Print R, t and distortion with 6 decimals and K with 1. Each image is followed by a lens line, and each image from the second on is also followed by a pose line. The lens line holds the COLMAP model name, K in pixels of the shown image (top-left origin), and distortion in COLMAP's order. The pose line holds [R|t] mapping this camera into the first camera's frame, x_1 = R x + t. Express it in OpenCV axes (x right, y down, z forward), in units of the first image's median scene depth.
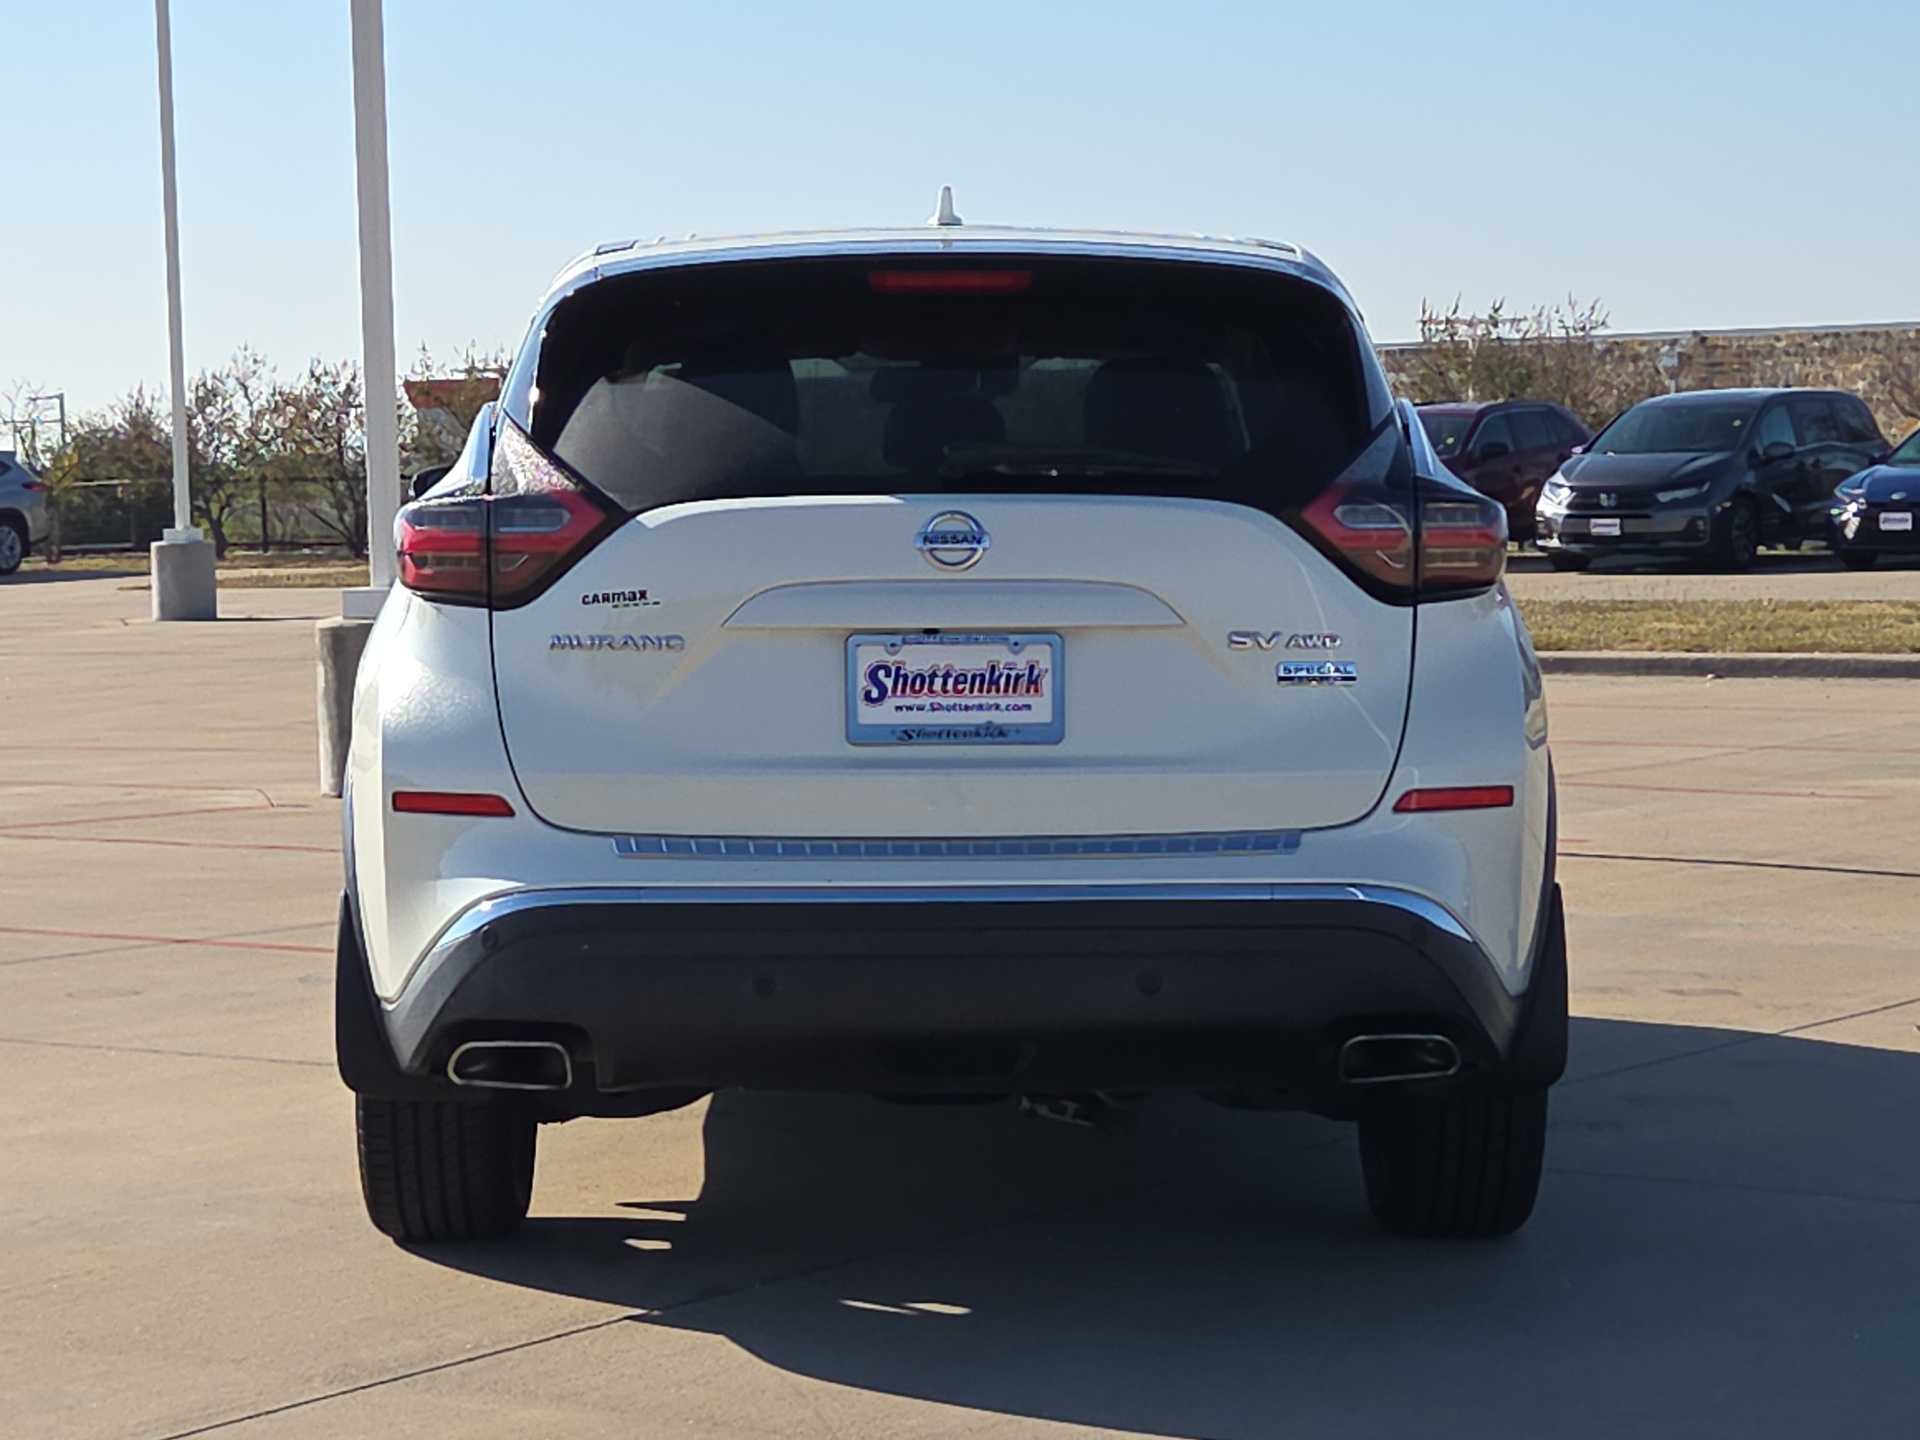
lens RADIAL K [[4370.2, 0, 957.7], [0, 4370.2, 730.8], [0, 0, 1]] dist [0.230025, 0.000000]
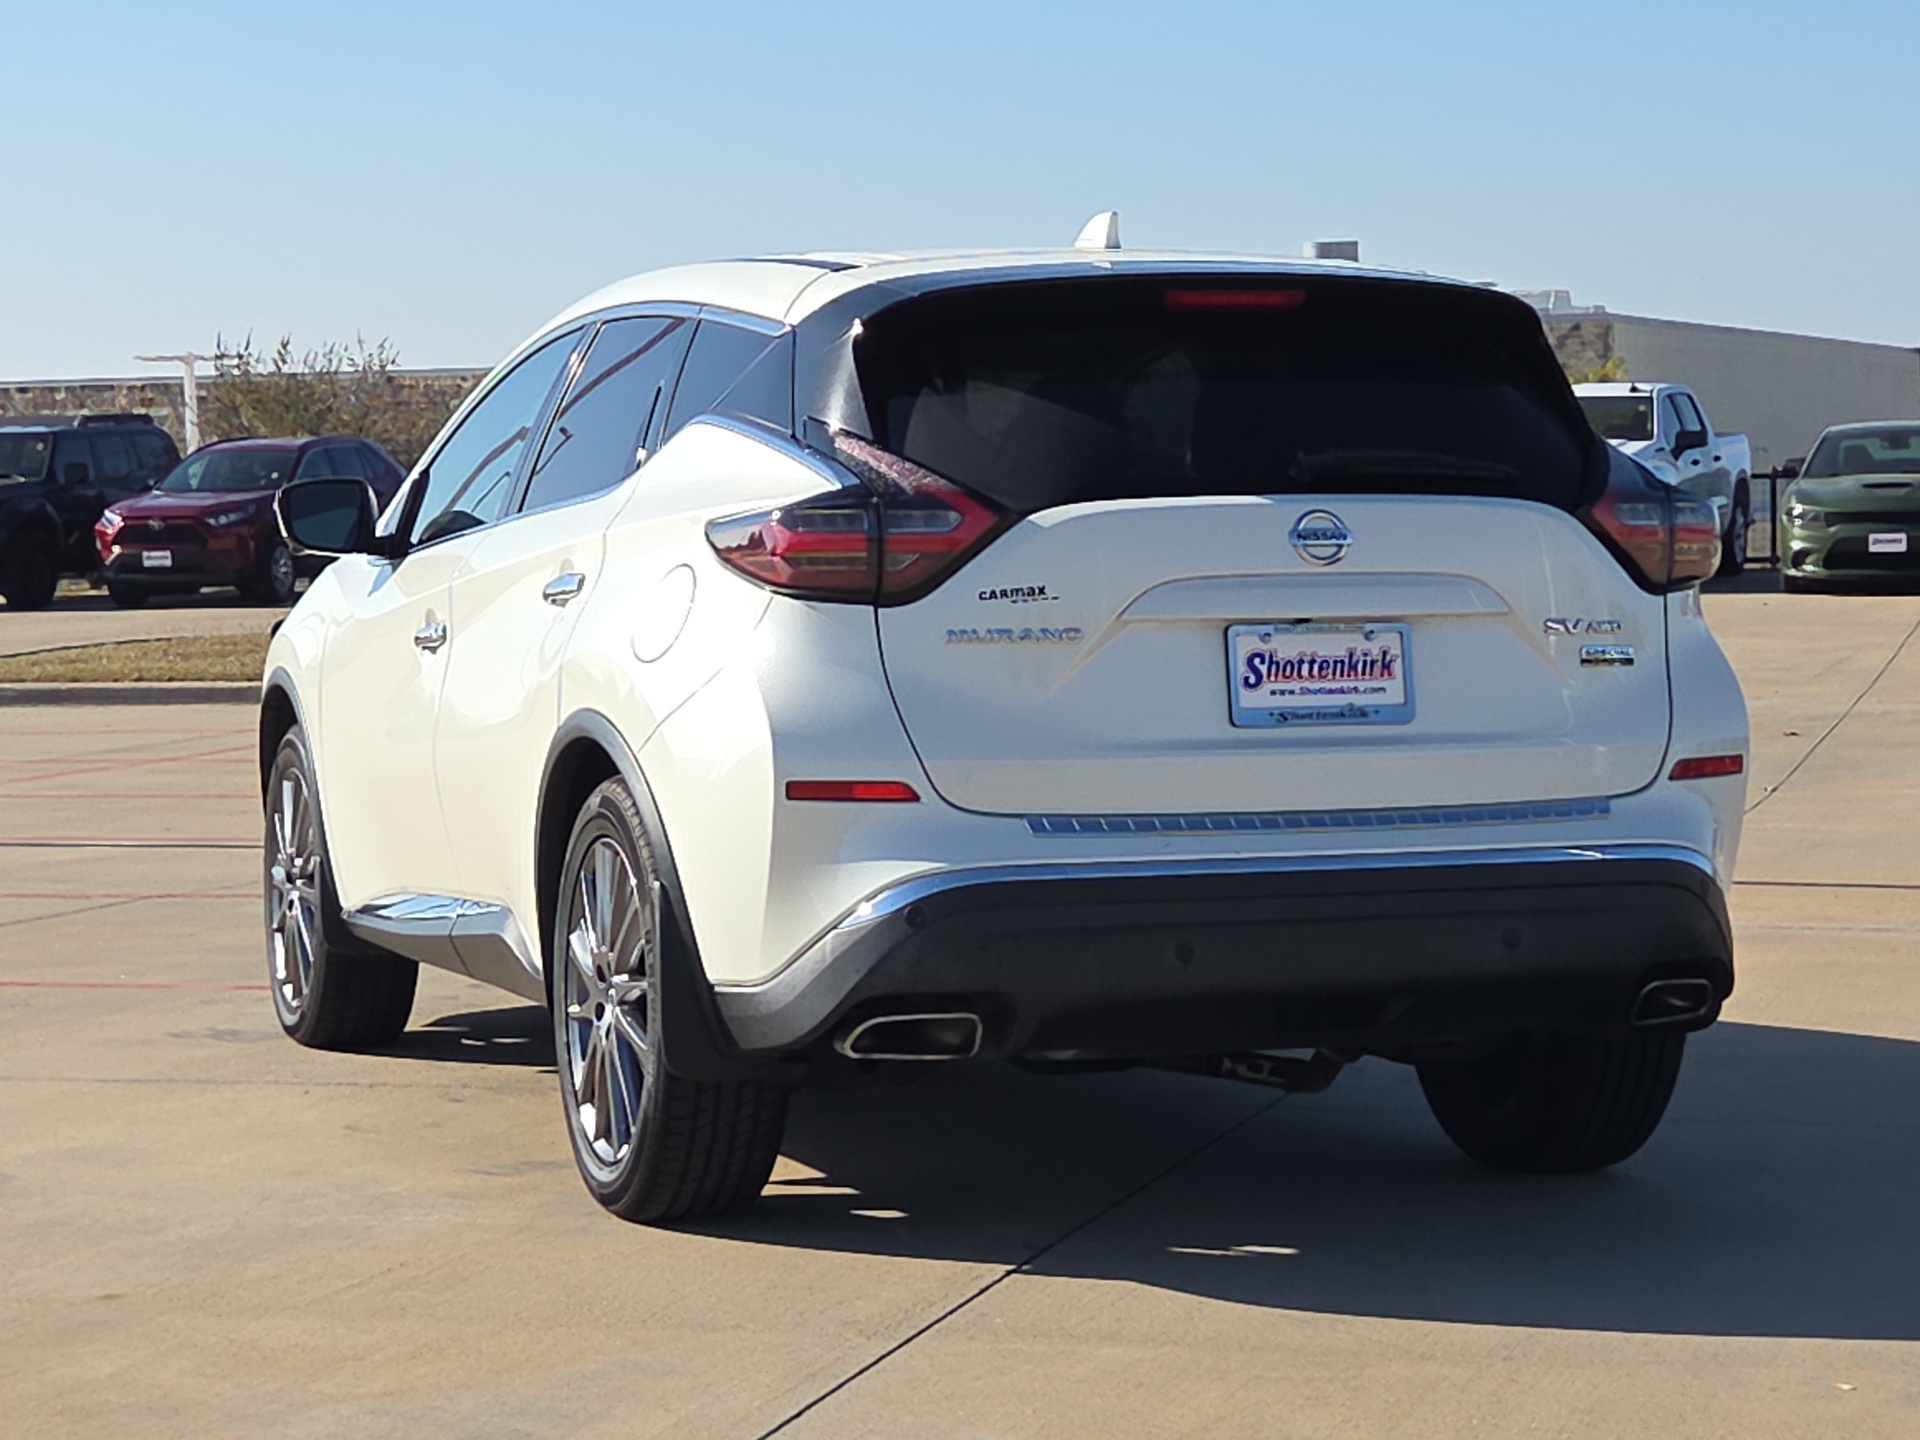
lens RADIAL K [[4370.2, 0, 959.1], [0, 4370.2, 704.7], [0, 0, 1]] dist [0.230025, 0.000000]
pose [[0.950356, -0.016679, 0.310718, -0.421962], [0.020593, 0.999745, -0.009318, 0.006289], [-0.310484, 0.015254, 0.950456, -0.004306]]
